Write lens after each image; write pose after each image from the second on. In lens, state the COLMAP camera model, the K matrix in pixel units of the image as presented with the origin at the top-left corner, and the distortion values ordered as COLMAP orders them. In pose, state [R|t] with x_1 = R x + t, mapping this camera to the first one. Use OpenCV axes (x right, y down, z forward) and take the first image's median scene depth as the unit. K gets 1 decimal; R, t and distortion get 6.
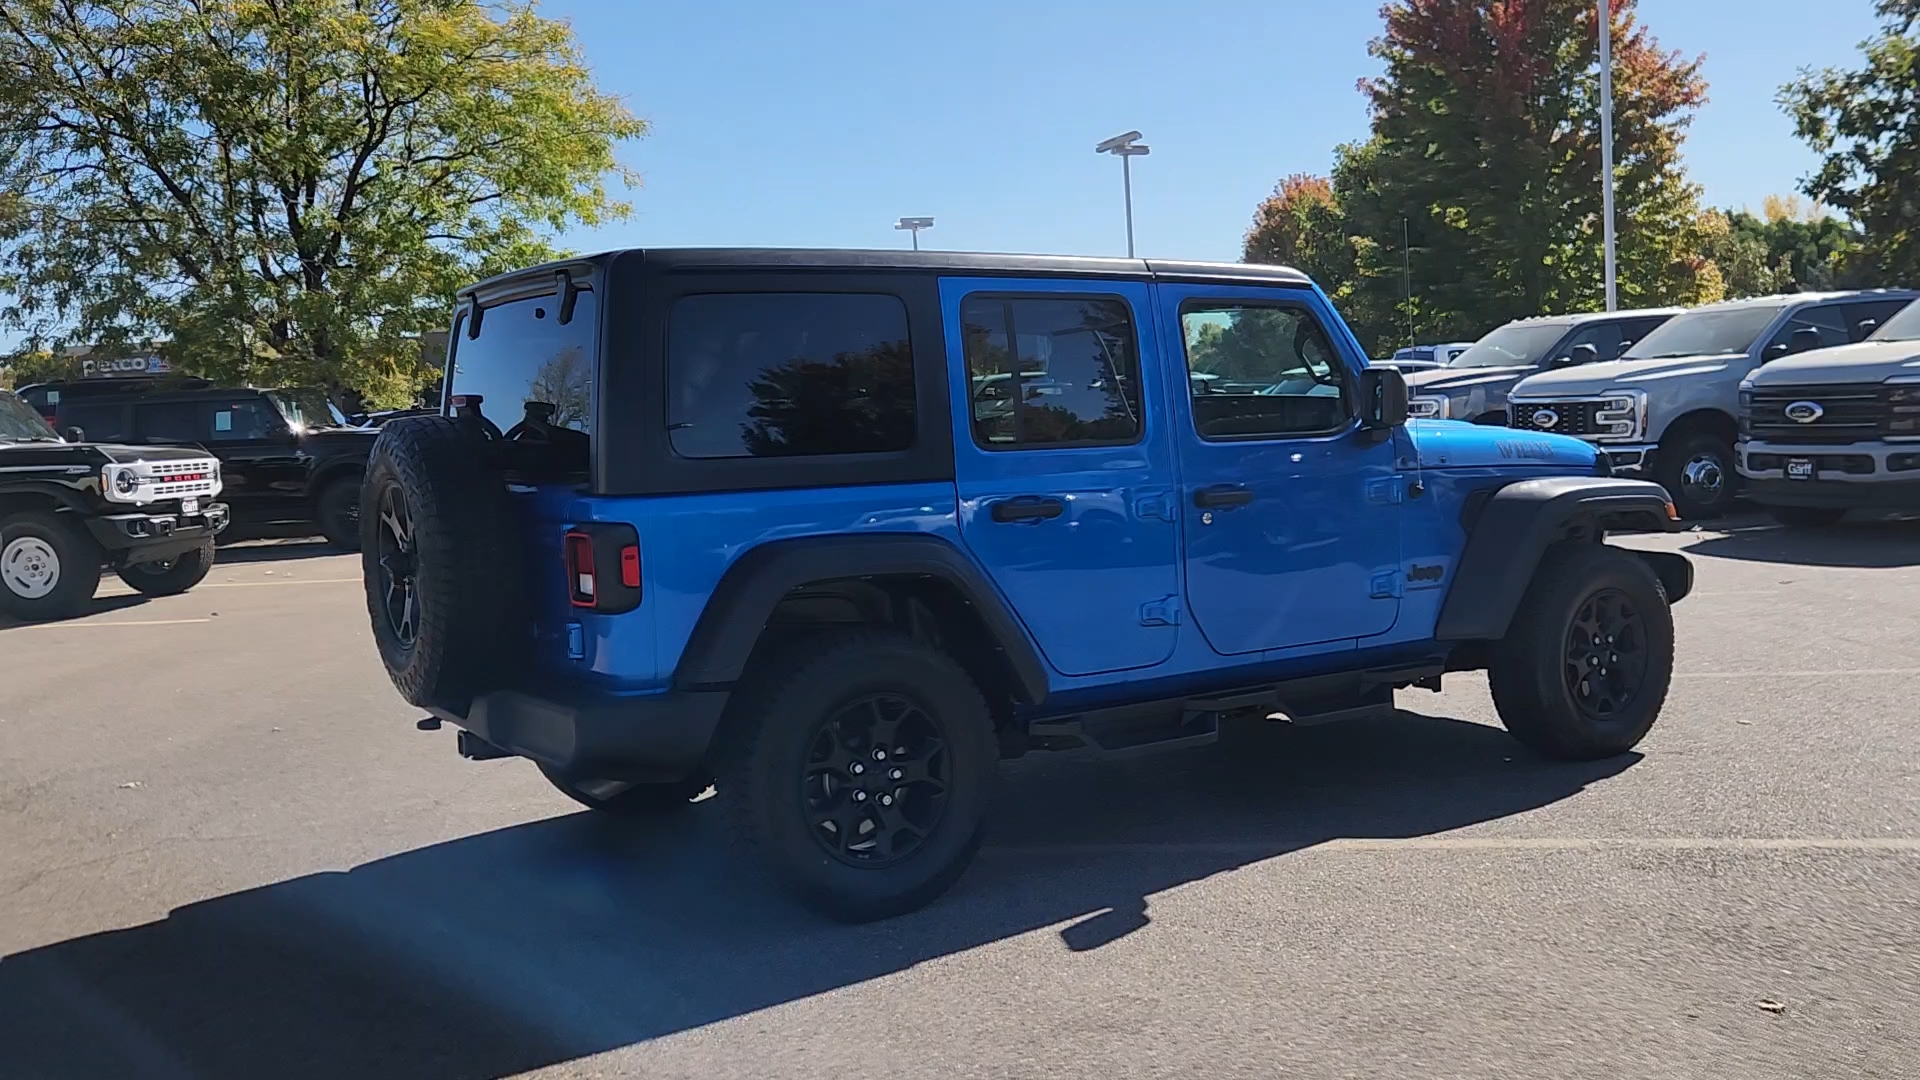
lens RADIAL K [[1697.3, 0, 944.8], [0, 1697.3, 542.5], [0, 0, 1]] dist [0.032881, -0.021256]
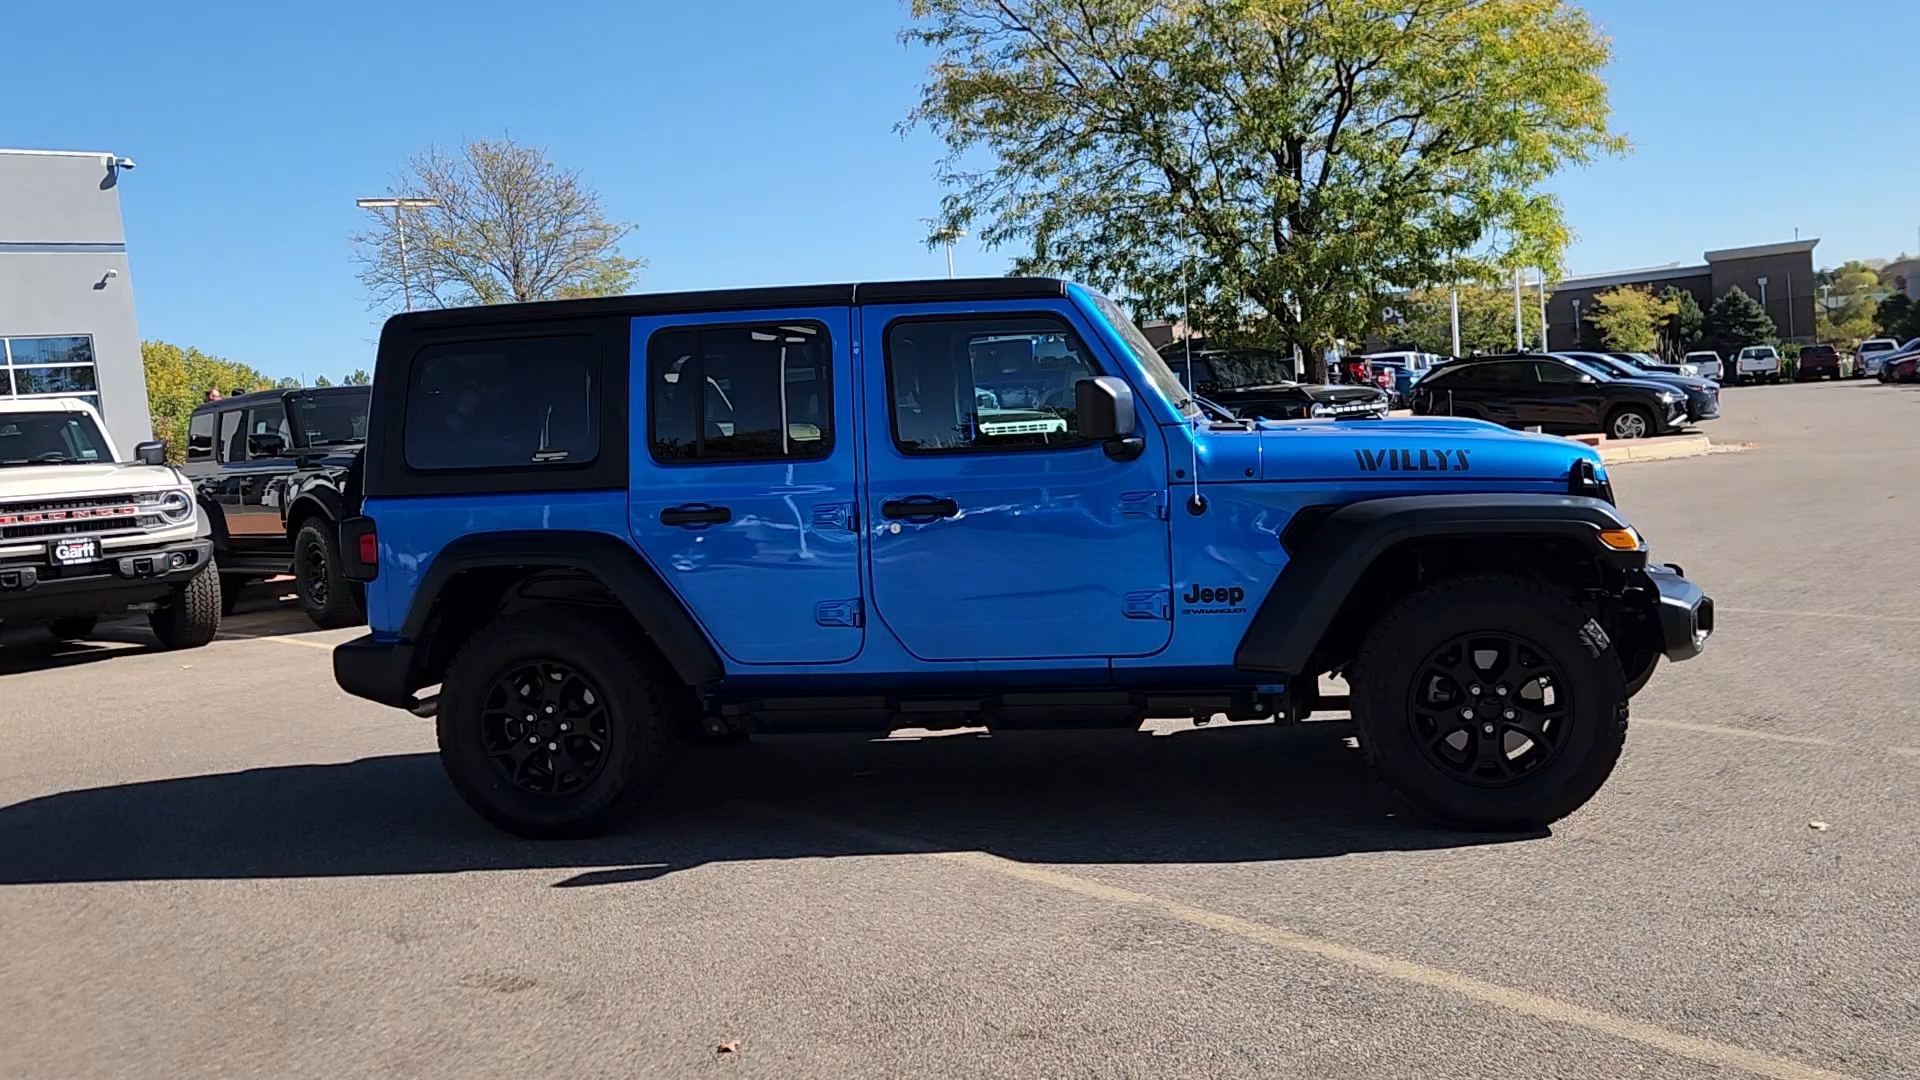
lens RADIAL K [[1697.3, 0, 947.2], [0, 1697.3, 540.1], [0, 0, 1]] dist [0.032881, -0.021256]
pose [[0.732683, 0.051870, -0.678591, 0.242246], [-0.026411, 0.998507, 0.047807, -0.015778], [0.680058, -0.017105, 0.732959, 0.068298]]
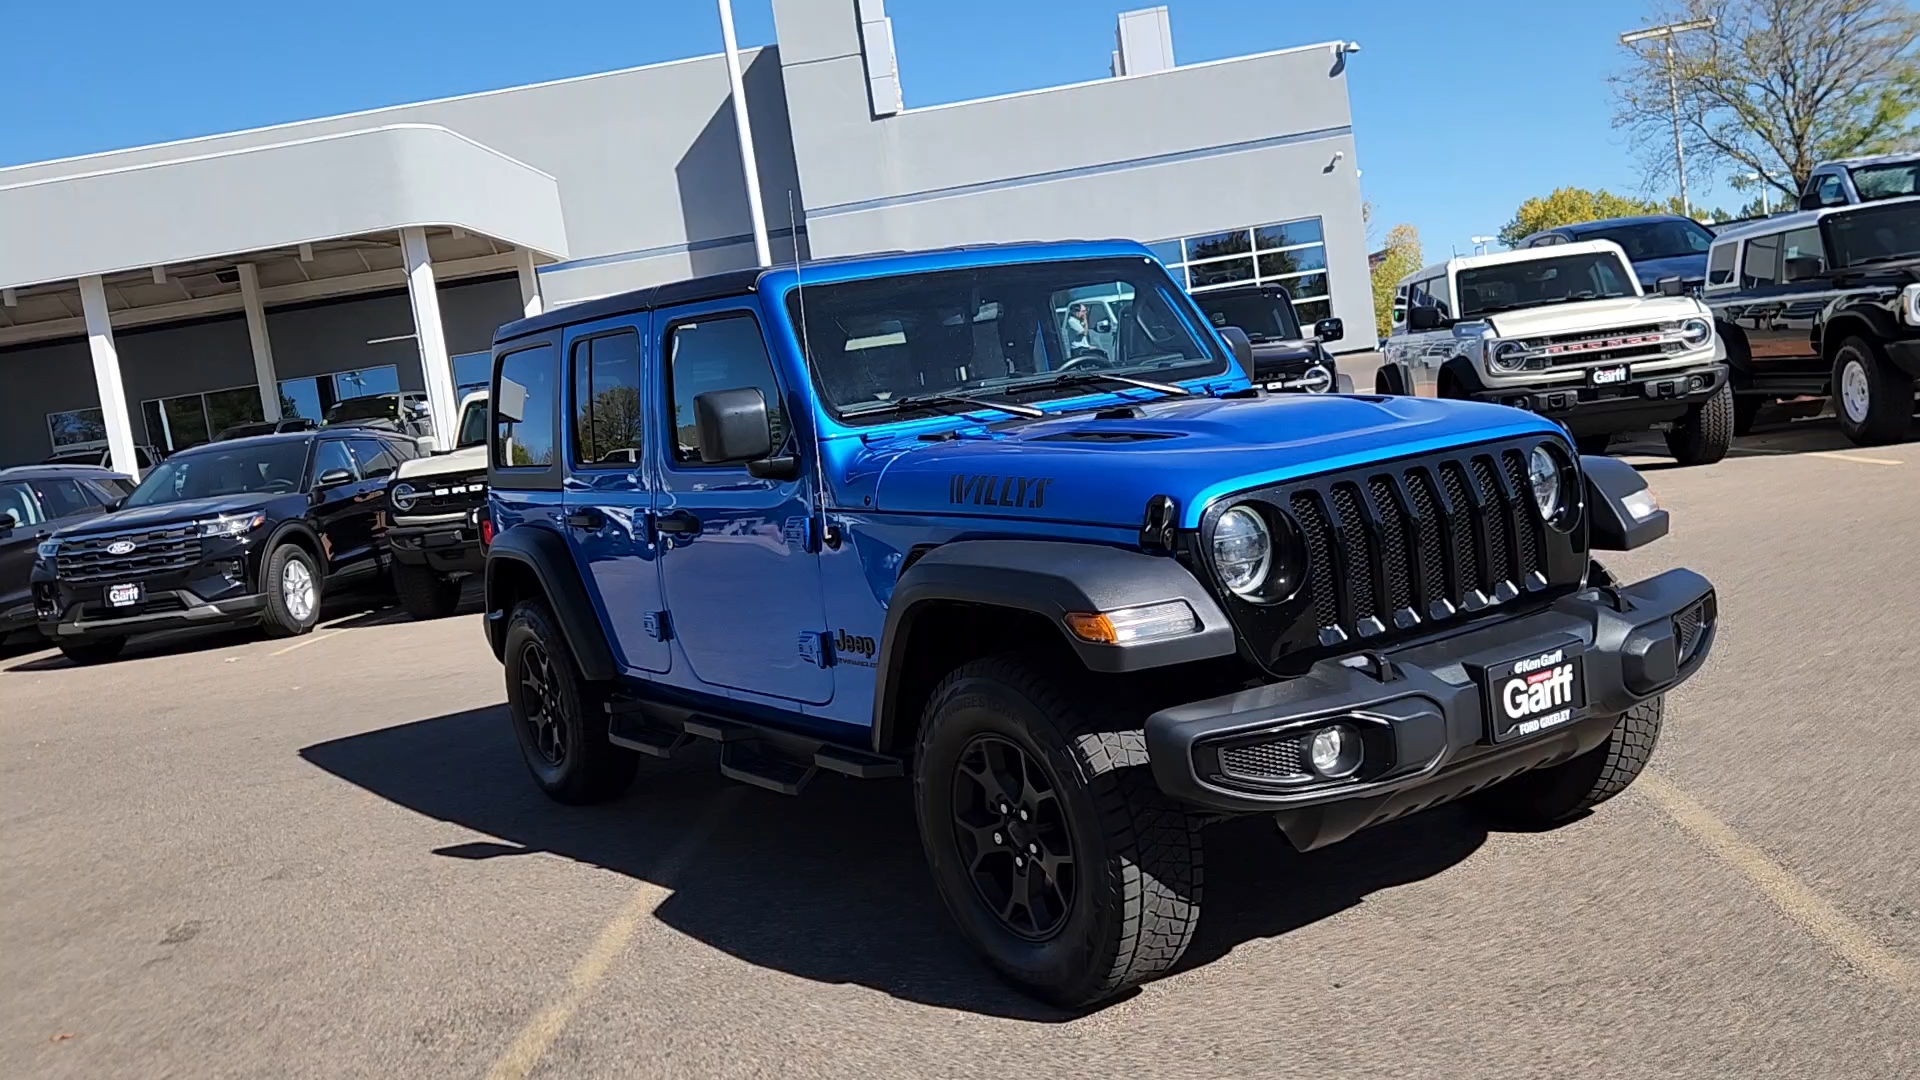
lens RADIAL K [[1697.3, 0, 946.7], [0, 1697.3, 547.1], [0, 0, 1]] dist [0.032881, -0.021256]
pose [[0.021354, 0.139953, -0.989928, 0.315372], [0.041386, 0.989181, 0.140740, -0.040166], [0.998915, -0.043975, 0.015331, 0.312239]]
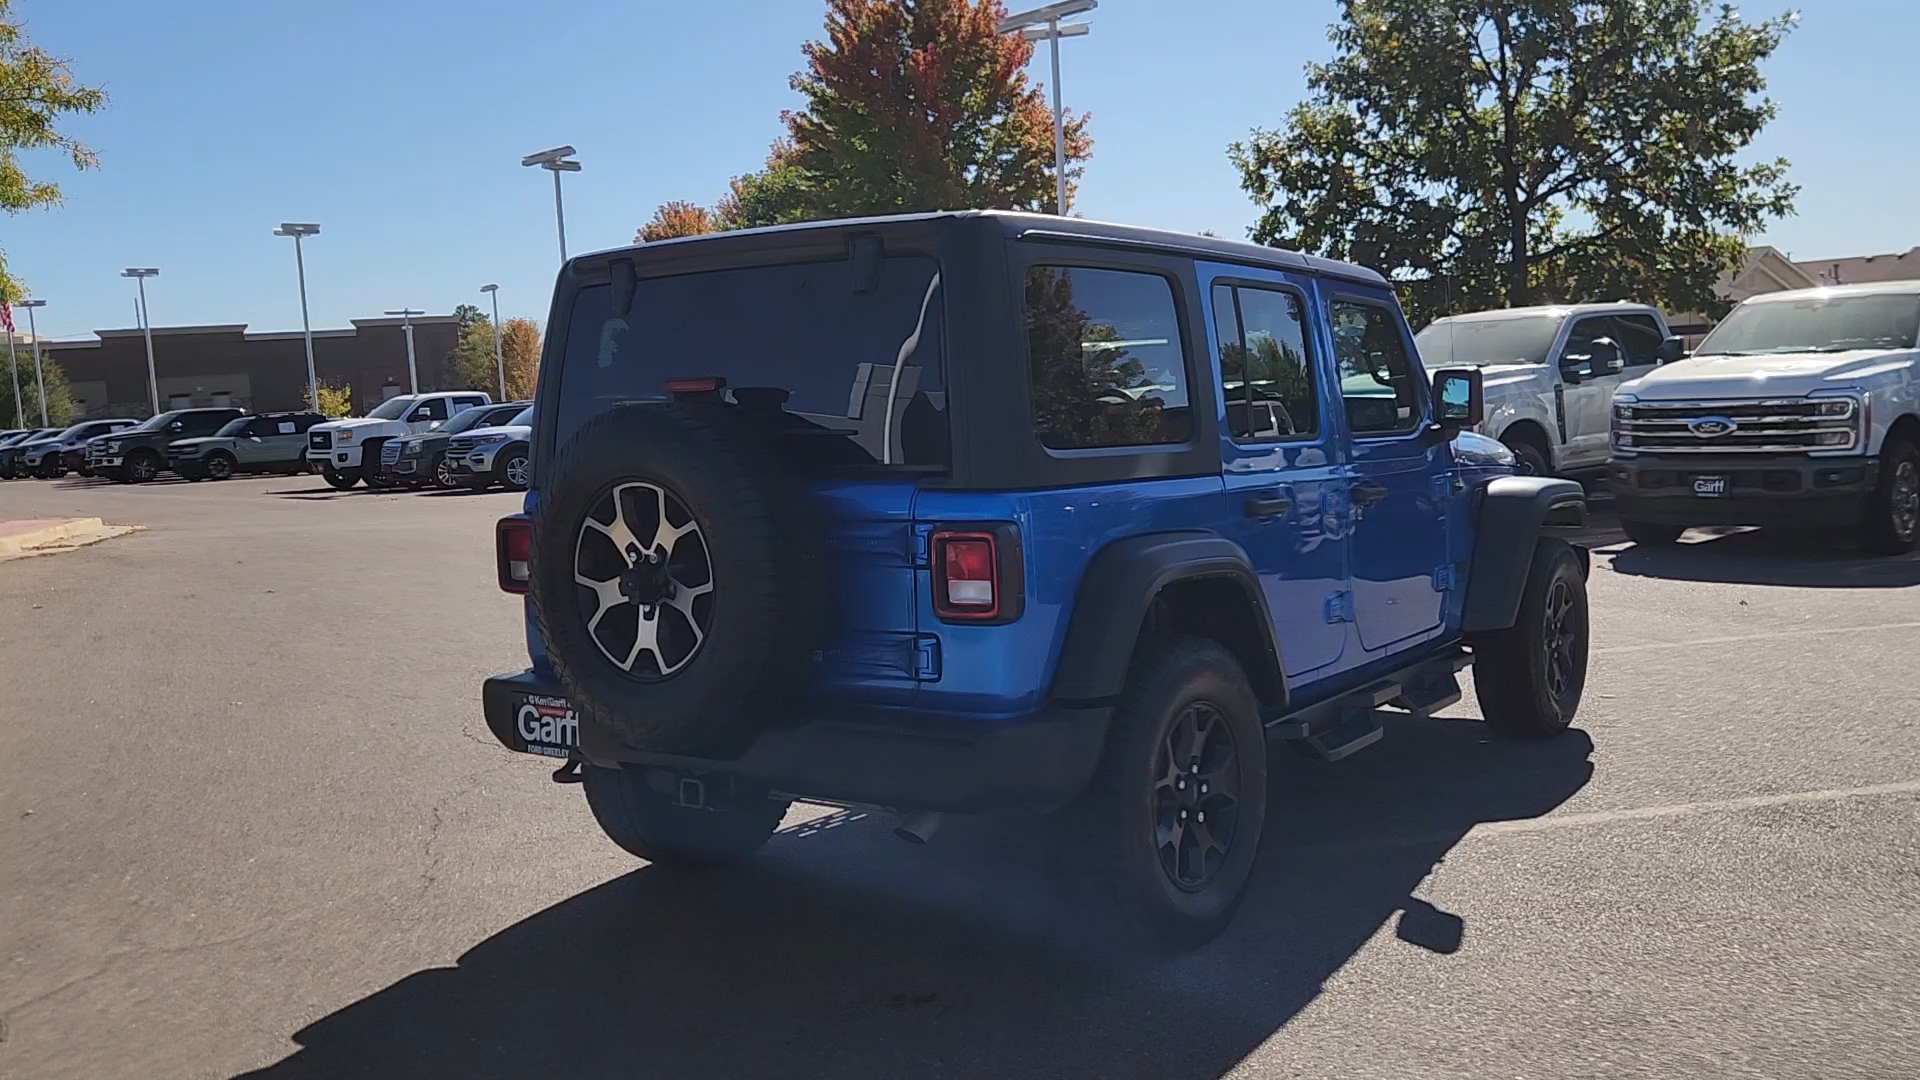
lens RADIAL K [[1697.3, 0, 945.3], [0, 1697.3, 539.2], [0, 0, 1]] dist [0.032881, -0.021256]
pose [[0.927312, -0.019500, 0.373781, -0.121601], [0.026104, 0.999580, -0.012614, 0.001822], [-0.373378, 0.021454, 0.927431, 0.044153]]
